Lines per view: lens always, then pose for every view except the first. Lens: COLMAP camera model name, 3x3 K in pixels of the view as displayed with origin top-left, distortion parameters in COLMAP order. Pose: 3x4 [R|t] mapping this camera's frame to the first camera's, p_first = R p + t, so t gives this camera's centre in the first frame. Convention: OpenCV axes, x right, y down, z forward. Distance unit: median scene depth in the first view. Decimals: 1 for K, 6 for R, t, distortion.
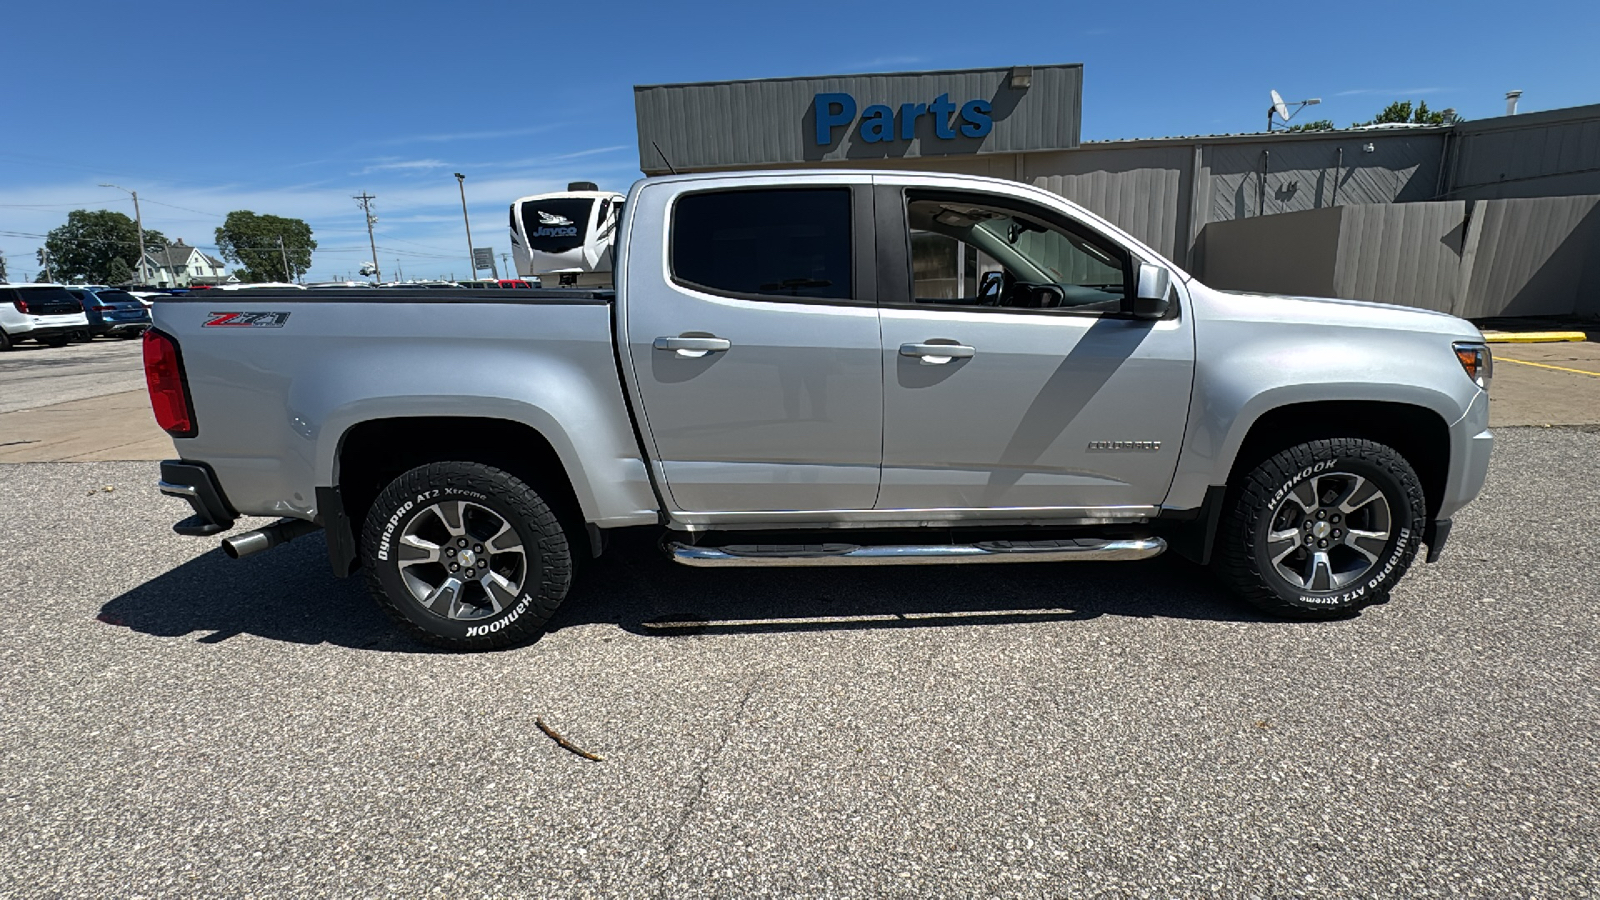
lens RADIAL K [[724.4, 0, 800.0], [0, 724.4, 450.0], [0, 0, 1]] dist [-0.003666, -0.000297]
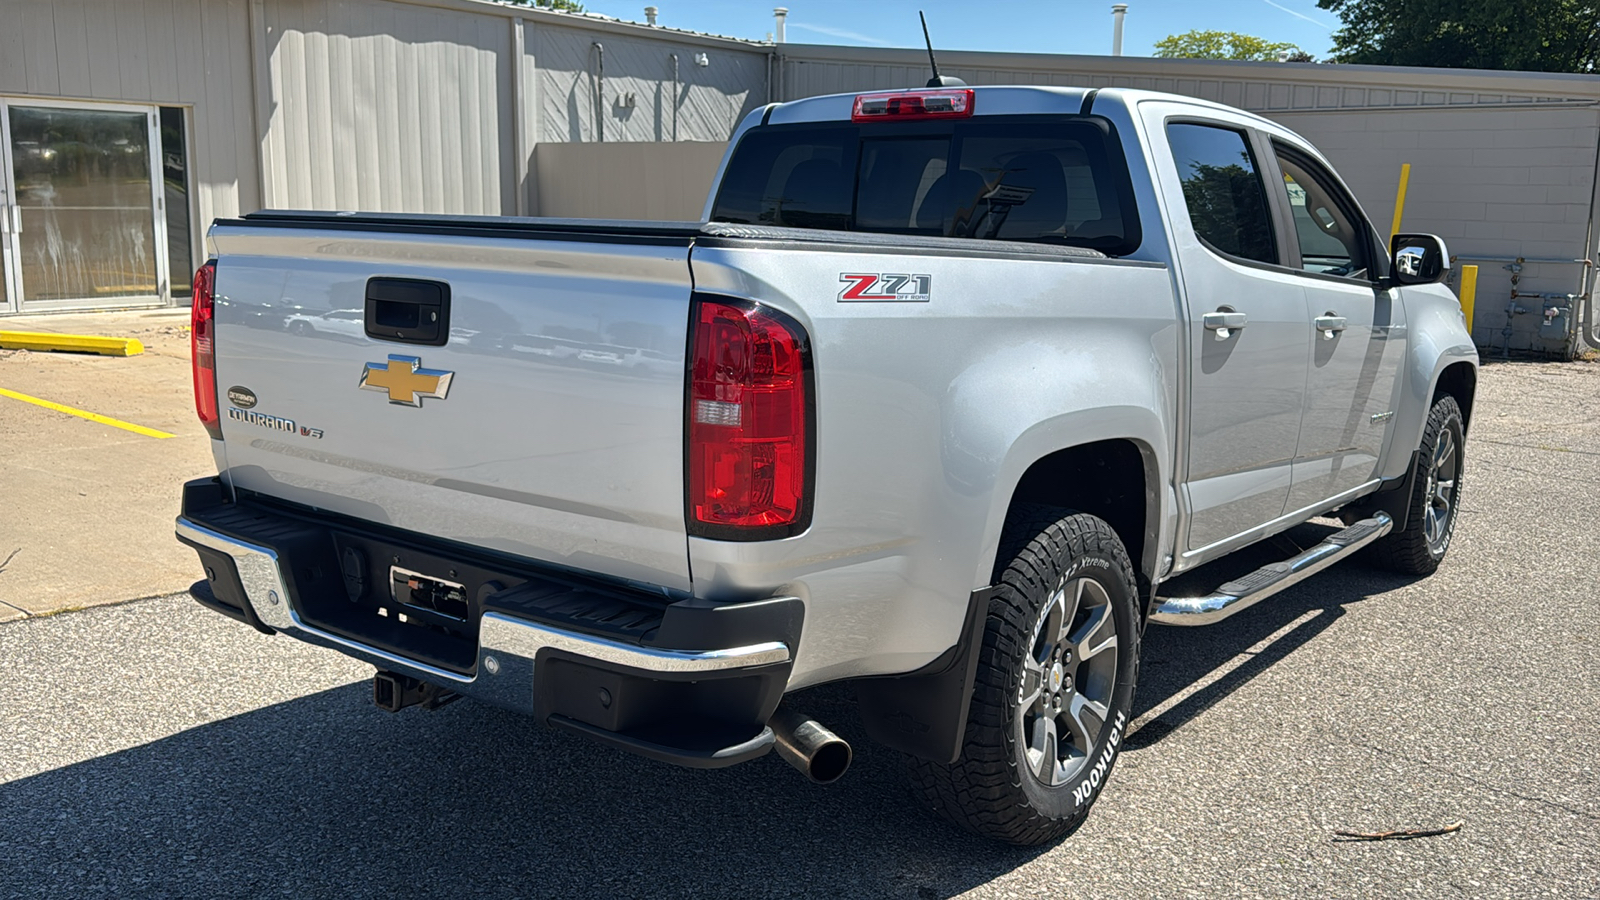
lens RADIAL K [[1355.1, 0, 800.0], [0, 1355.1, 450.0], [0, 0, 1]] dist [0.171031, -0.314249]
pose [[0.629725, -0.087181, 0.771911, -0.263060], [0.135044, 0.990838, 0.001739, -0.012759], [-0.764990, 0.103147, 0.635728, 0.074330]]
